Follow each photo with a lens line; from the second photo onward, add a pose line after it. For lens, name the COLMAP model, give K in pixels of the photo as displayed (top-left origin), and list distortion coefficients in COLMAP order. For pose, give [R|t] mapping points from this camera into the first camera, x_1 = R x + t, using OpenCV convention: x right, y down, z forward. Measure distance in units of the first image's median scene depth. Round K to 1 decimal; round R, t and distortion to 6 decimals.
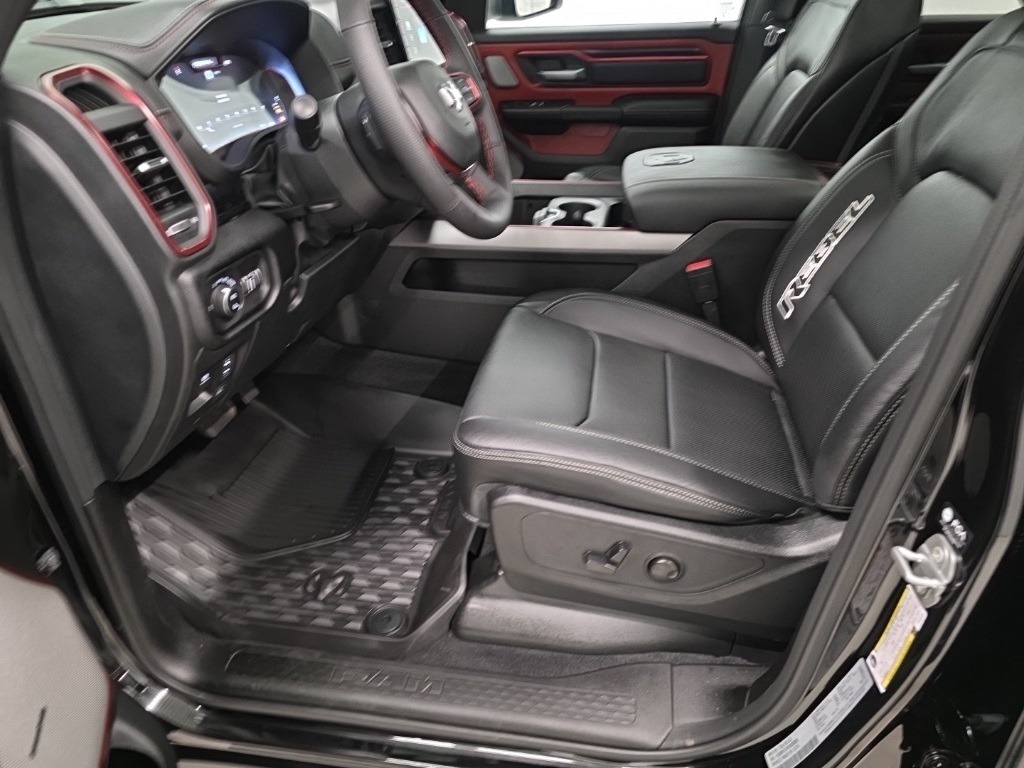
lens RADIAL K [[683.5, 0, 547.3], [0, 683.5, 357.6], [0, 0, 1]] dist [0.050392, -0.034051]
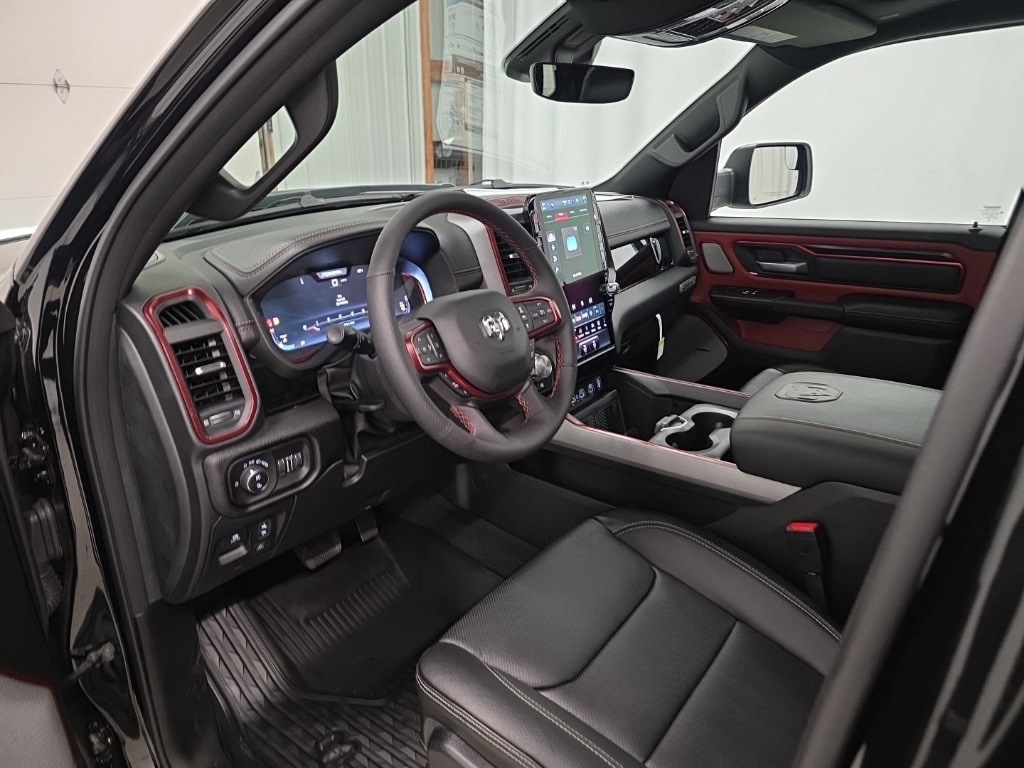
lens RADIAL K [[683.5, 0, 505.2], [0, 683.5, 375.7], [0, 0, 1]] dist [0.050392, -0.034051]
pose [[0.881776, 0.157907, -0.444450, 0.271828], [-0.229935, 0.966653, -0.112747, -0.148897], [0.411825, 0.201613, 0.888680, 0.071690]]
